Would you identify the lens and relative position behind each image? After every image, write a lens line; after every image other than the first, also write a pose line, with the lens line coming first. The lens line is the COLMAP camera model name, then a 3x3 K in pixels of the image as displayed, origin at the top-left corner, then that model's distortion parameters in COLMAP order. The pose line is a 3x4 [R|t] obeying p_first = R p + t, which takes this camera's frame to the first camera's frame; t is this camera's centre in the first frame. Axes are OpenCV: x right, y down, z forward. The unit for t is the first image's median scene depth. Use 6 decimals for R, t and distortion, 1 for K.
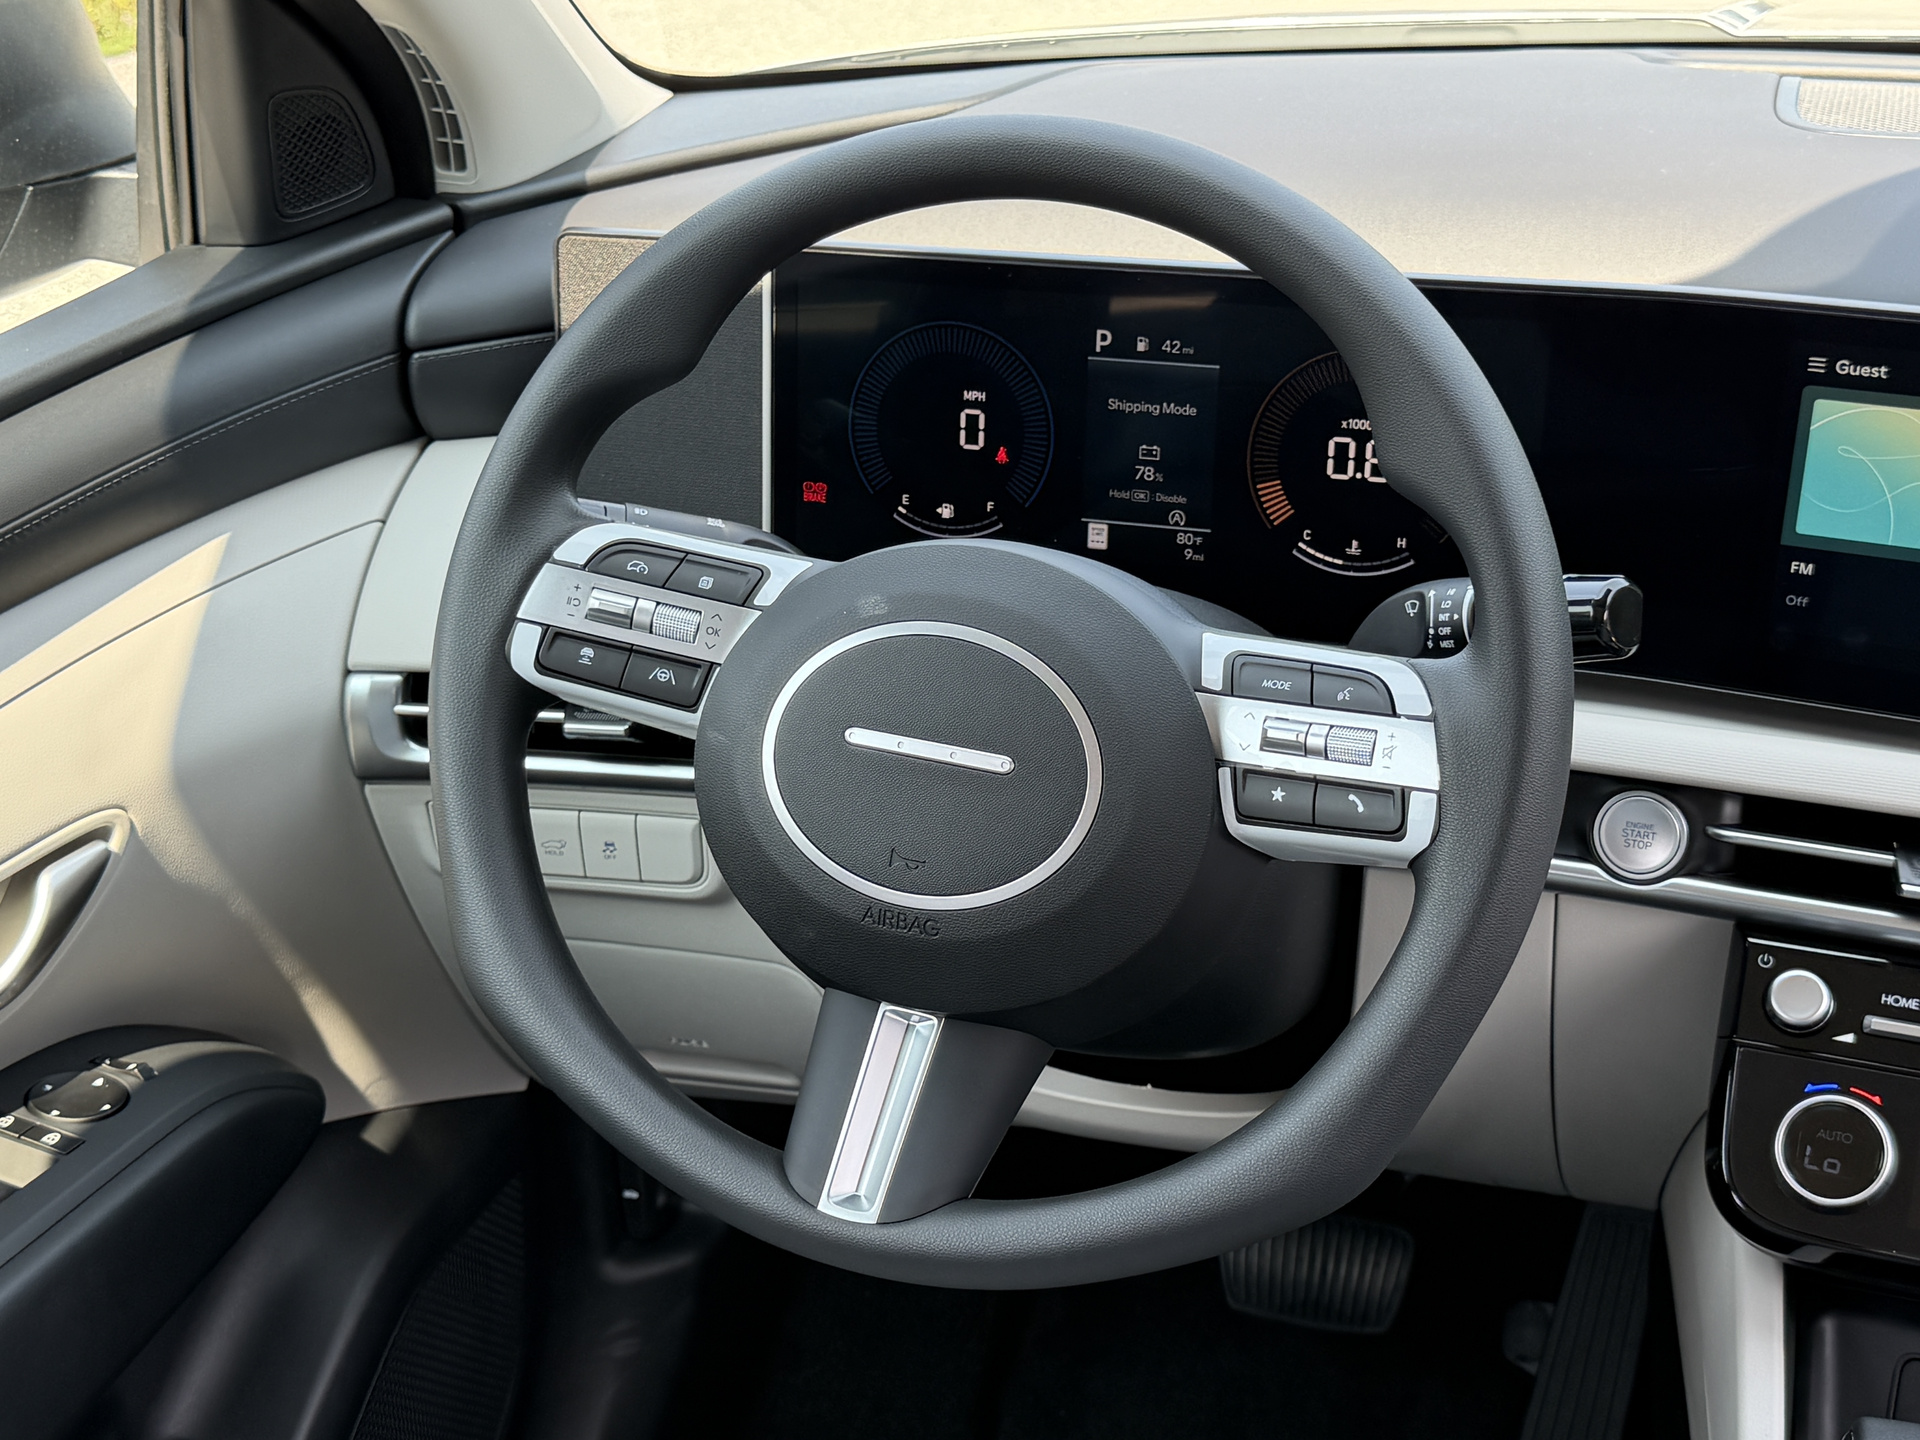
lens RADIAL K [[2661.1, 0, 954.0], [0, 2661.1, 729.3], [0, 0, 1]] dist [0.124950, -0.041583]
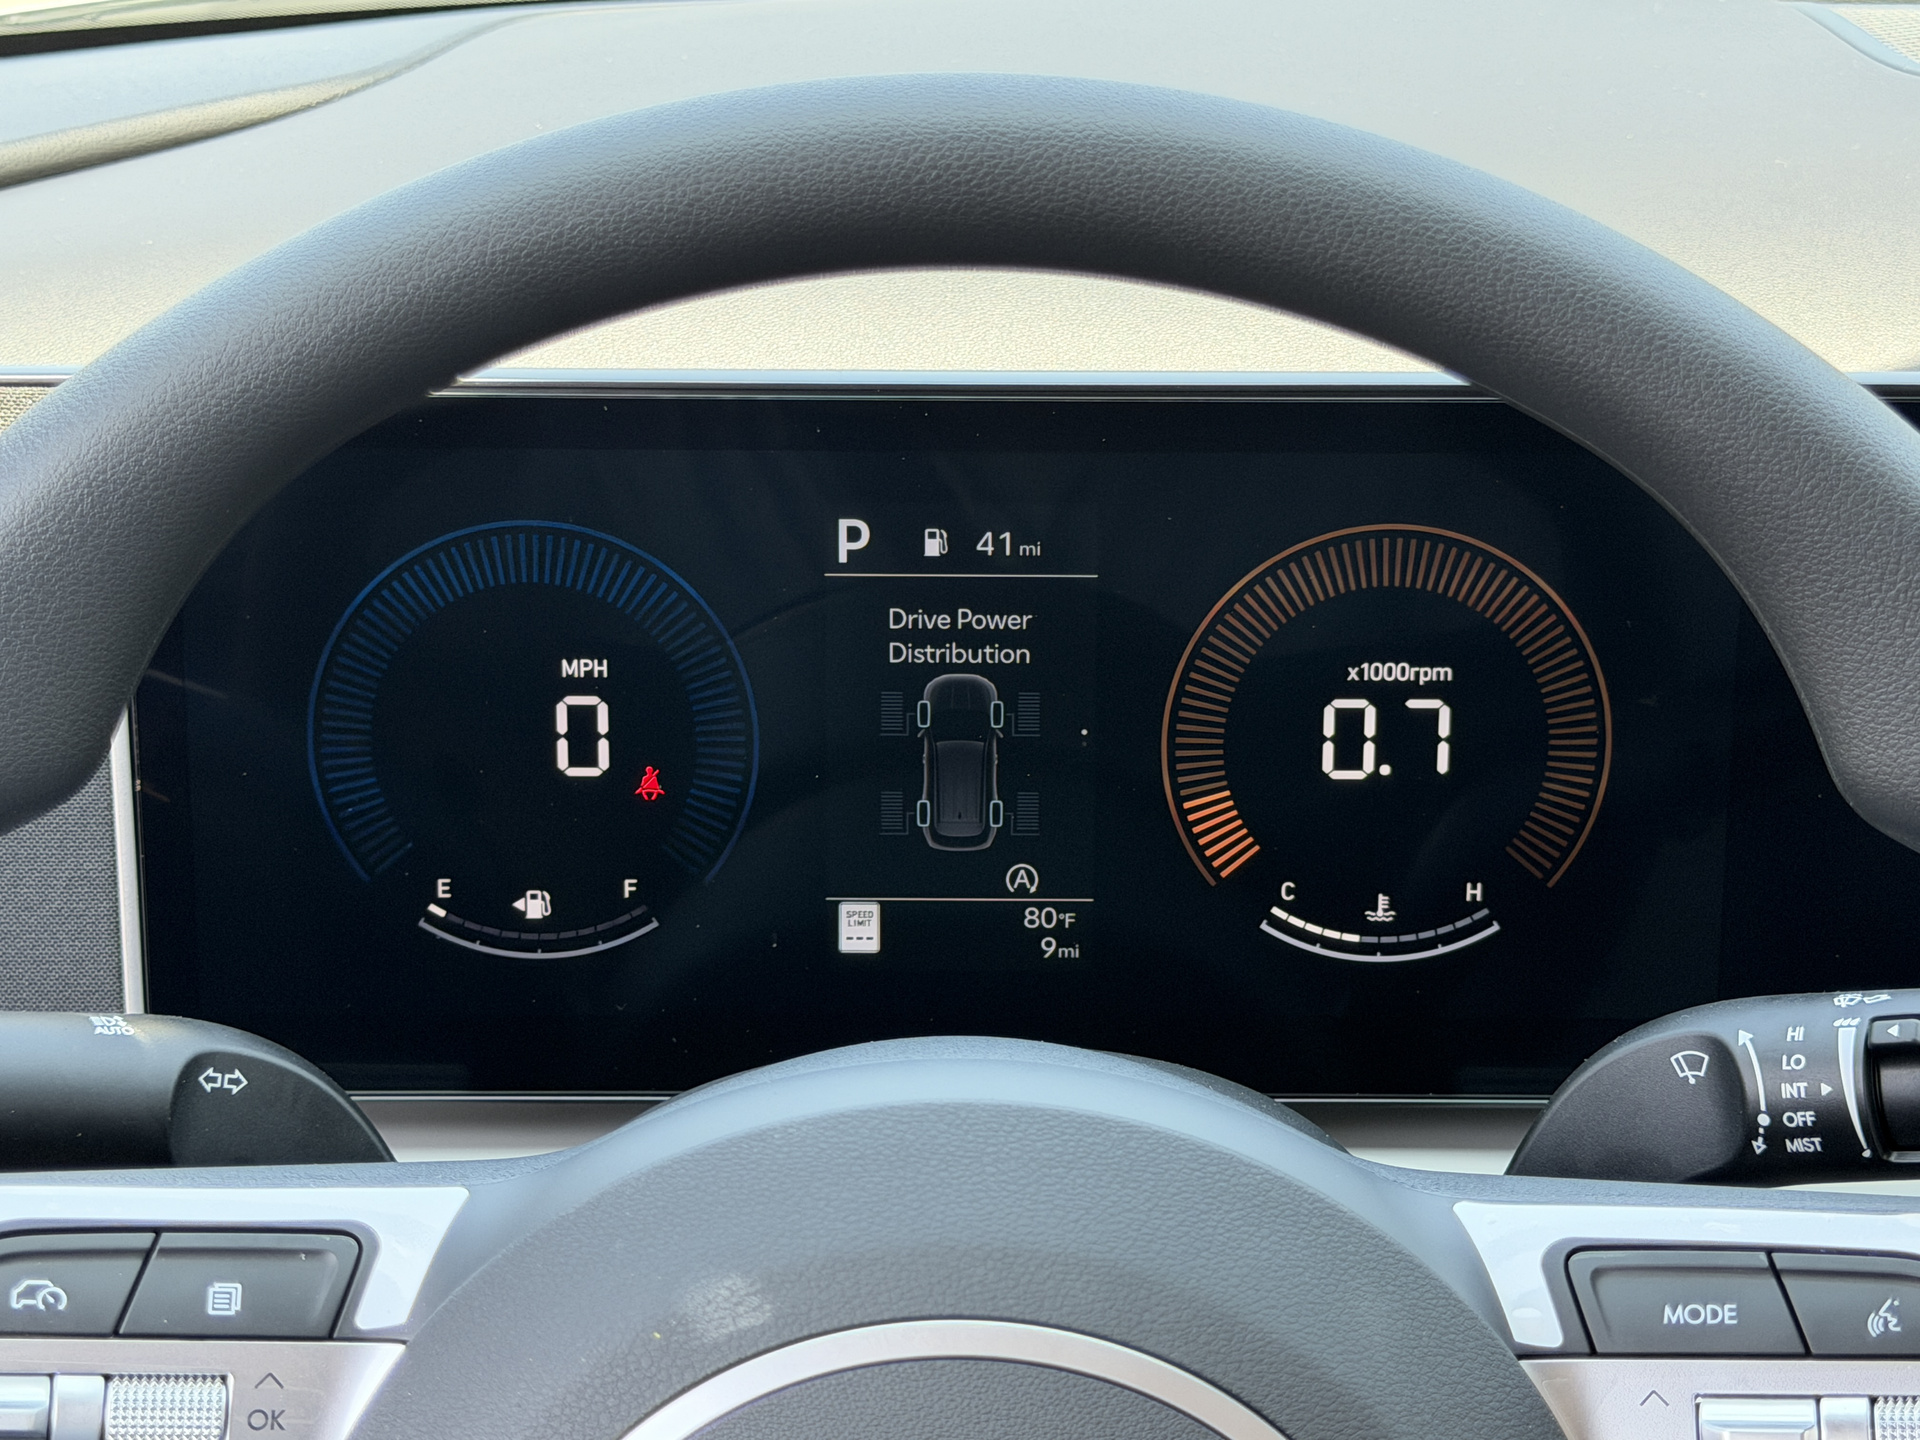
lens RADIAL K [[2999.7, 0, 1058.3], [0, 2999.7, 718.7], [0, 0, 1]] dist [0.016064, 0.023072]
pose [[0.939826, -0.088889, 0.329887, -0.101965], [0.107179, 0.993527, -0.037638, -0.095594], [-0.324406, 0.070730, 0.943270, 0.508473]]
